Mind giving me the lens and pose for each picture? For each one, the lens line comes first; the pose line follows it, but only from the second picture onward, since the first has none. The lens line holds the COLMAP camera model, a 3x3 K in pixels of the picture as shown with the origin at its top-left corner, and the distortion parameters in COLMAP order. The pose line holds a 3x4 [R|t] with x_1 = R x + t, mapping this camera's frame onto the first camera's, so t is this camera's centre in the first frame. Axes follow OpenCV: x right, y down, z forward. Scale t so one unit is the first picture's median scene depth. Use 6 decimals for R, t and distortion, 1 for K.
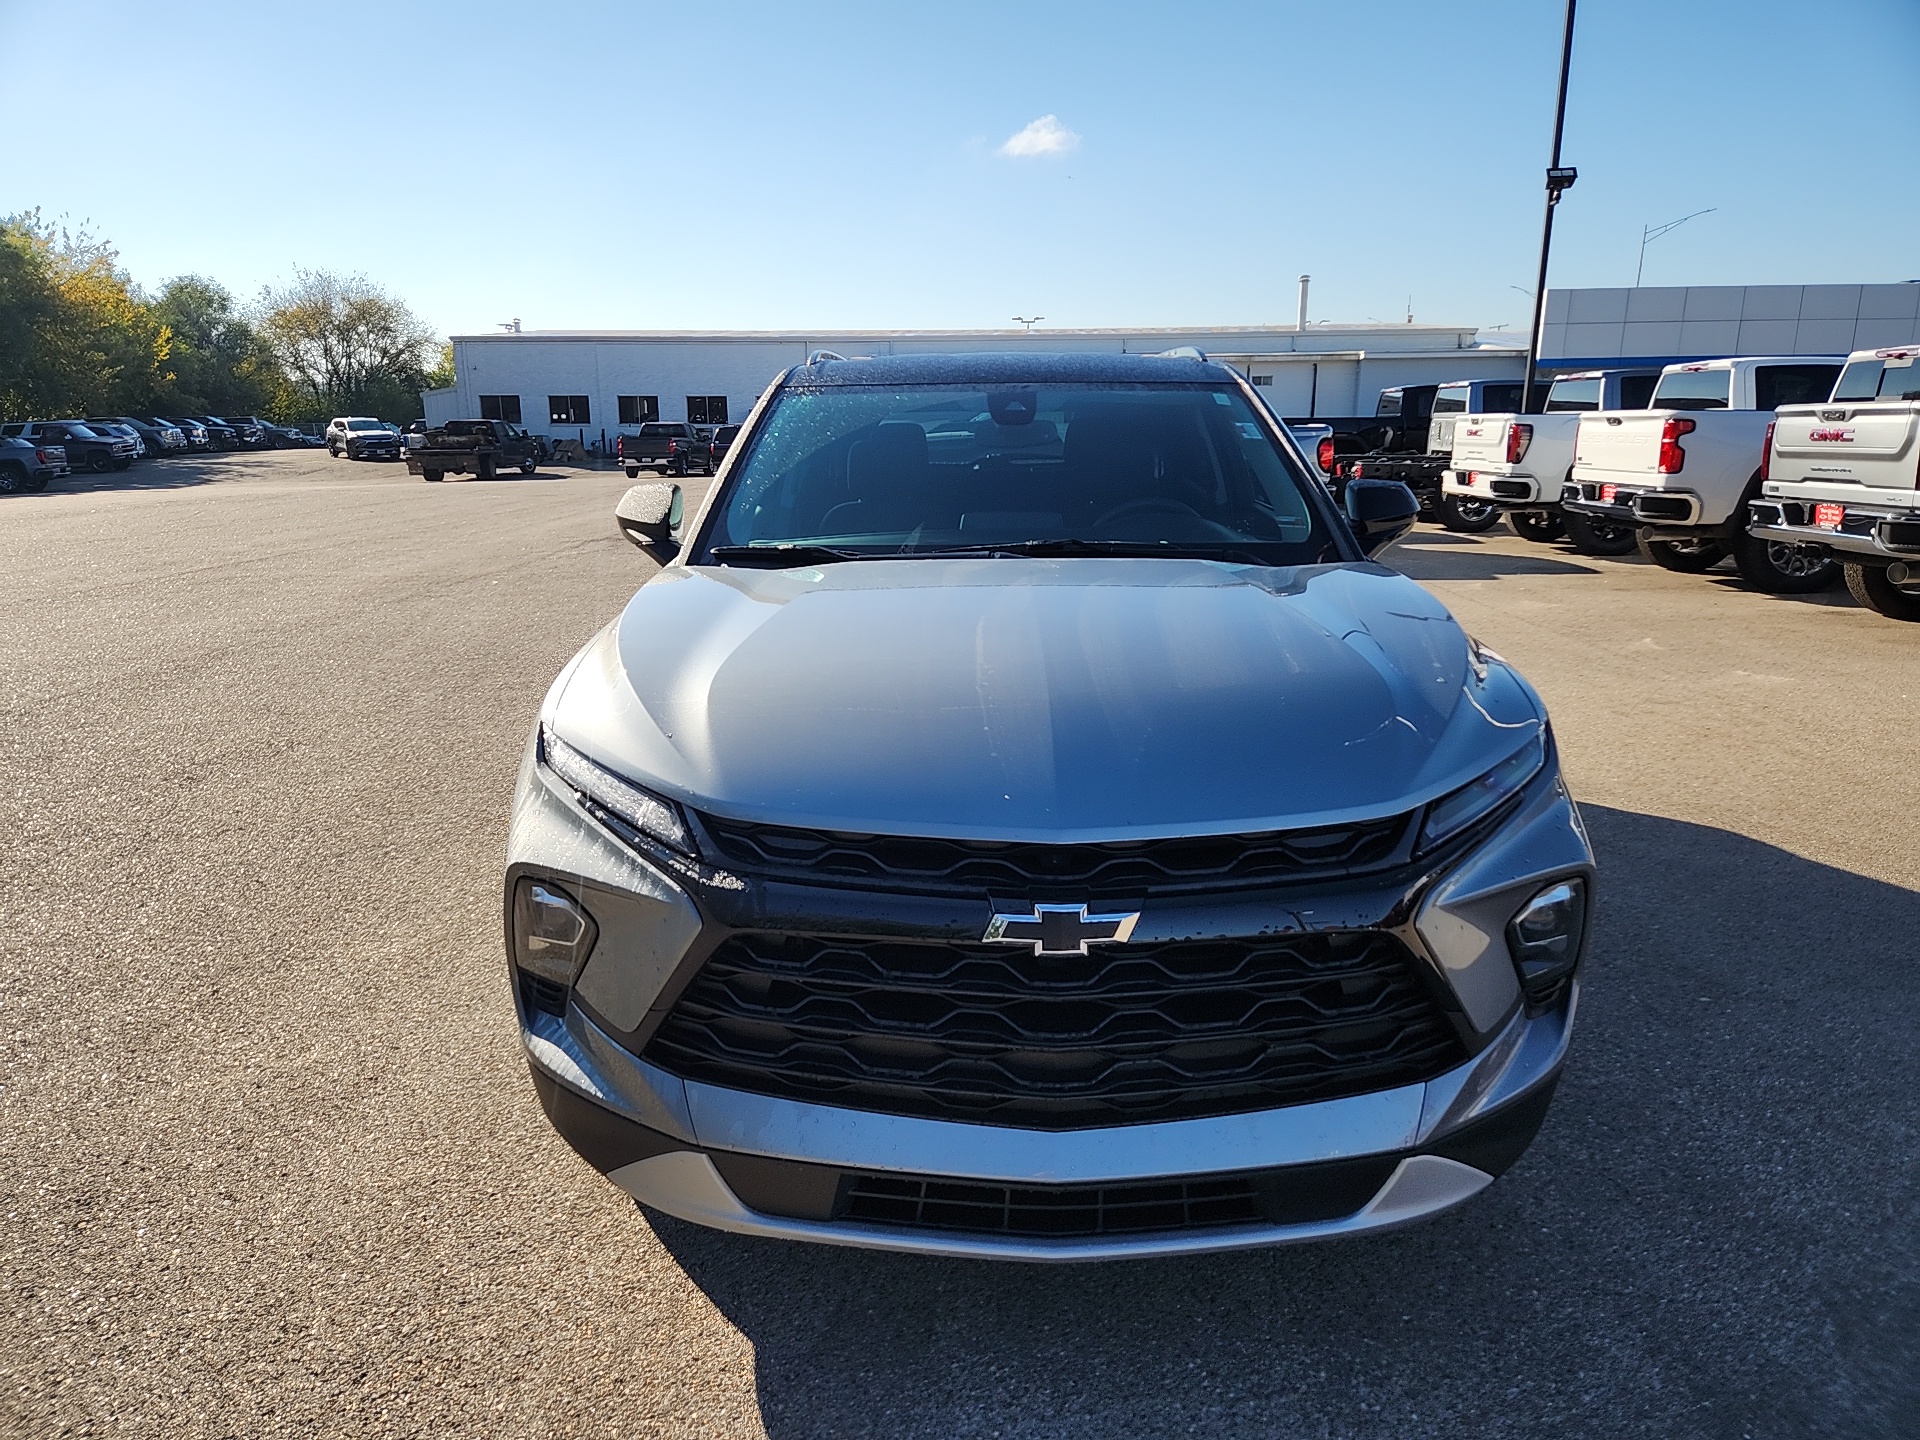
lens RADIAL K [[1314.3, 0, 992.3], [0, 1314.3, 752.6], [0, 0, 1]] dist [0.086048, -0.084483]
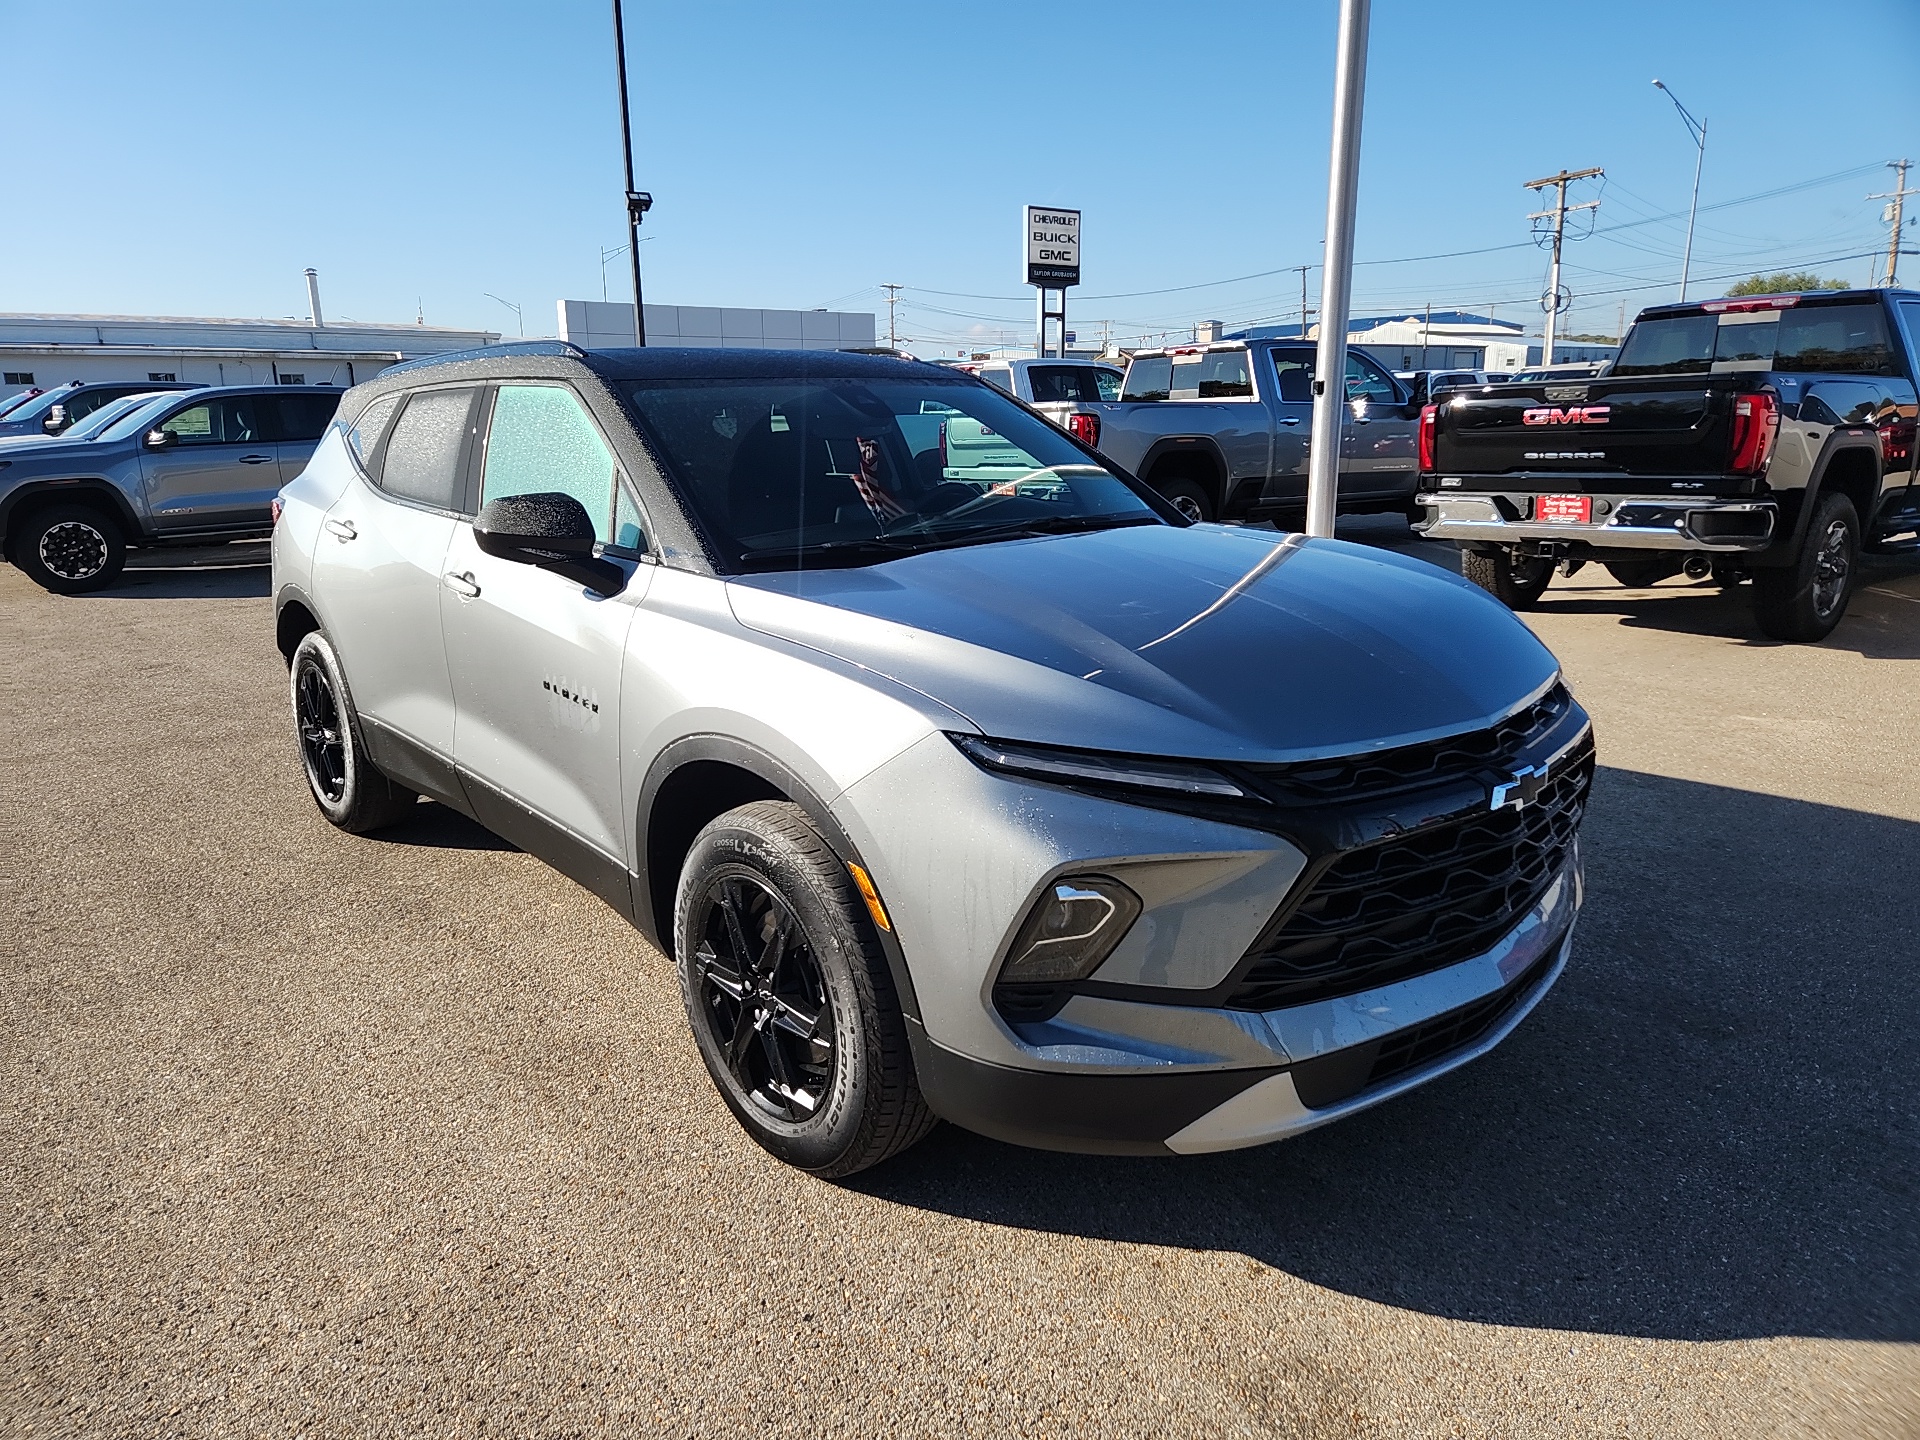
lens RADIAL K [[1293.4, 0, 992.1], [0, 1293.4, 720.7], [0, 0, 1]] dist [0.085924, -0.071475]
pose [[0.731799, -0.168507, 0.660361, -1.059128], [0.182684, 0.981993, 0.048133, -0.082250], [-0.656580, 0.085413, 0.749404, 0.319582]]
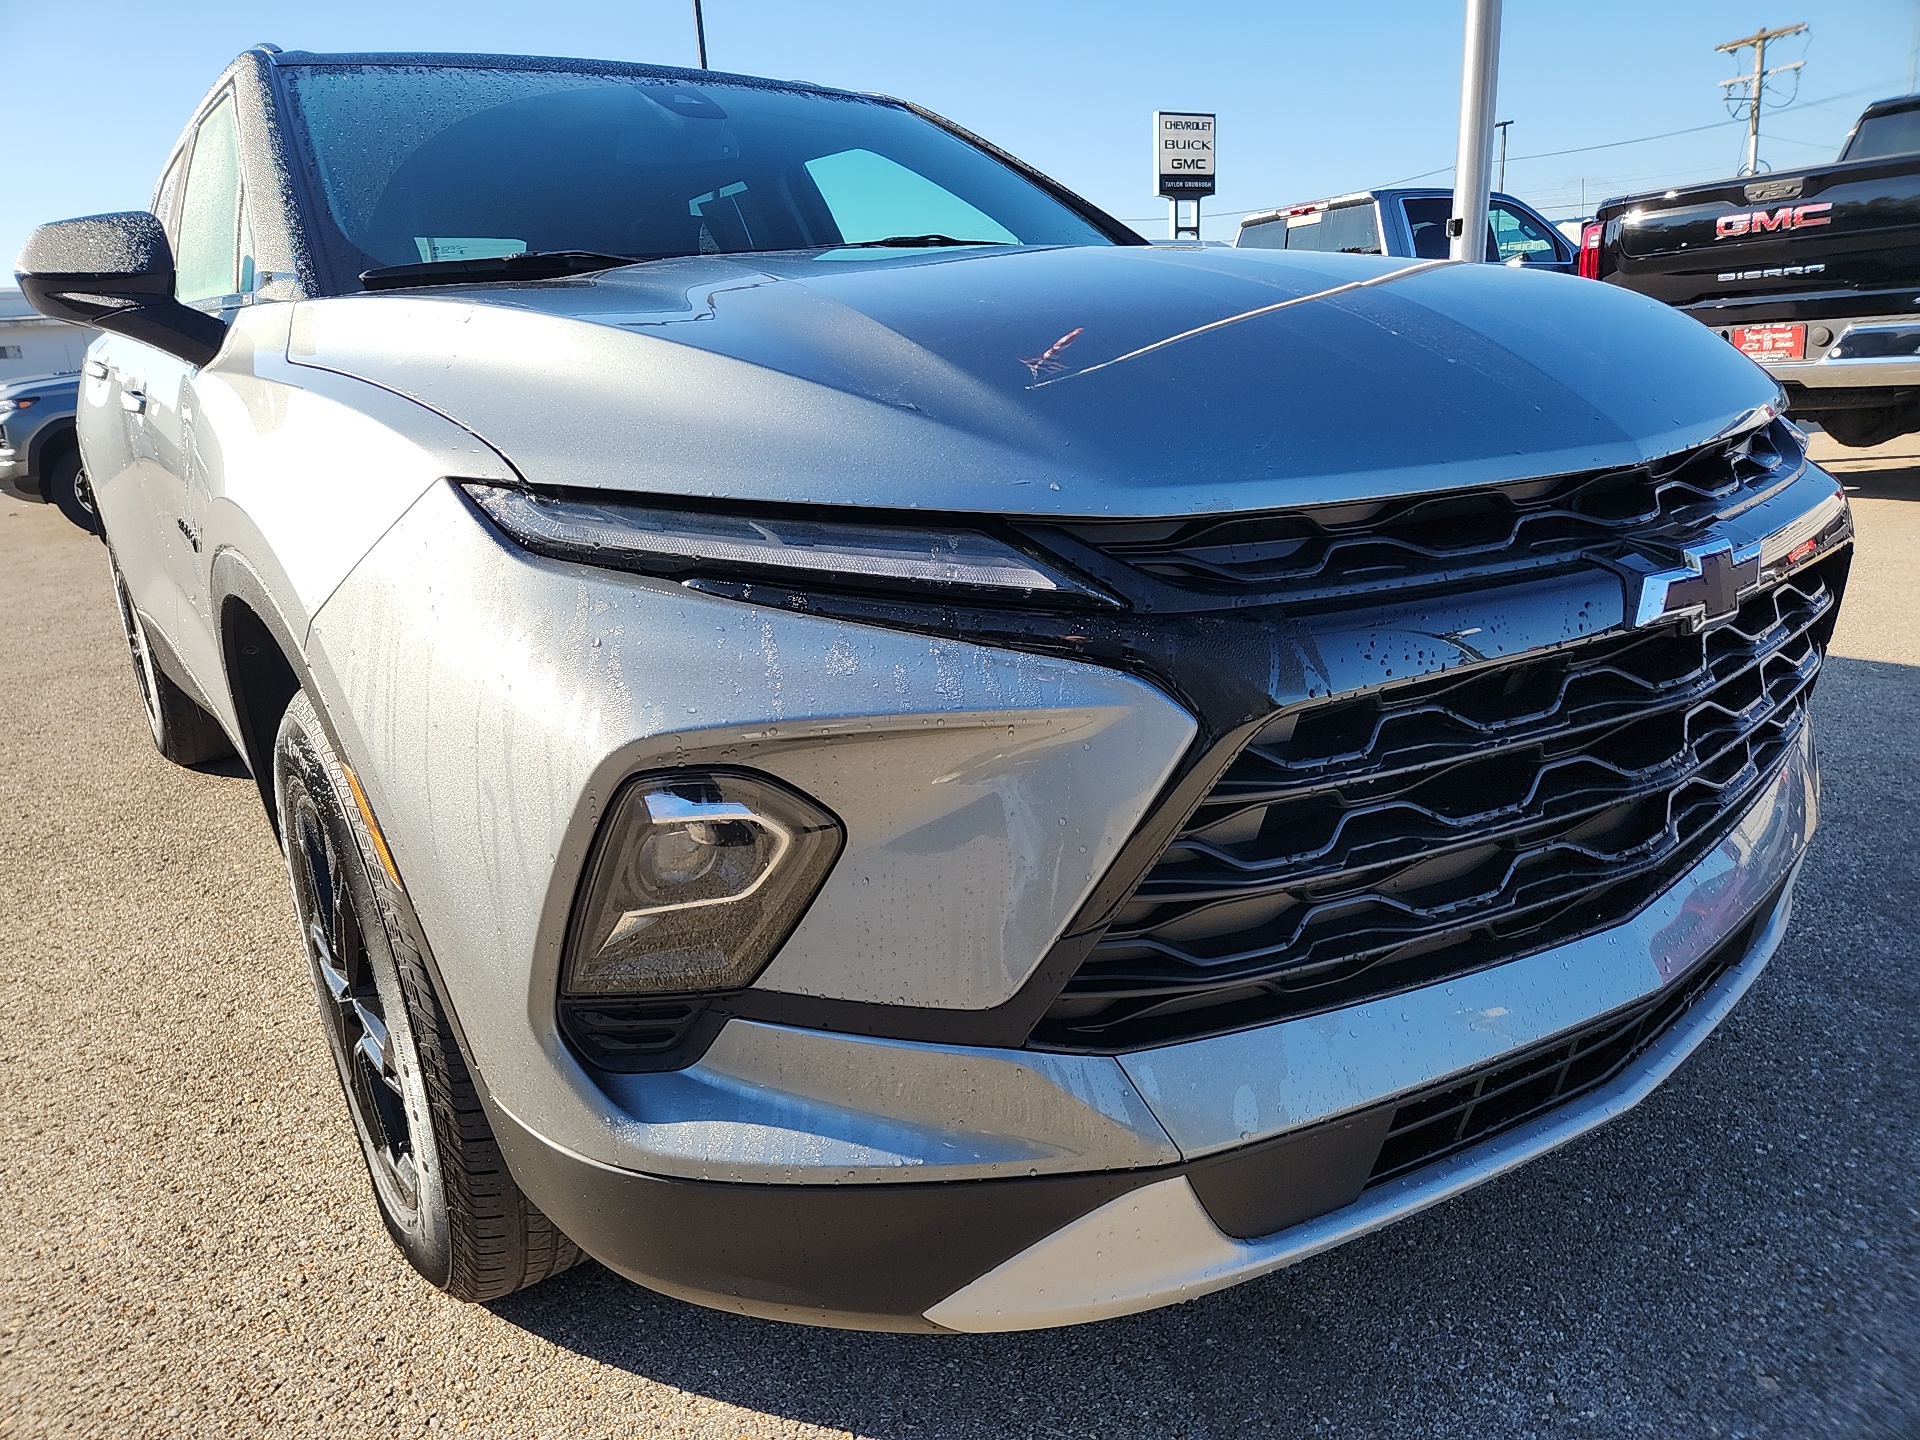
lens RADIAL K [[1314.3, 0, 992.3], [0, 1314.3, 752.6], [0, 0, 1]] dist [0.086048, -0.084483]
pose [[0.794023, -0.221702, 0.566017, -0.534521], [0.208738, 0.973945, 0.088659, 0.074915], [-0.570925, 0.047752, 0.819612, 0.597591]]
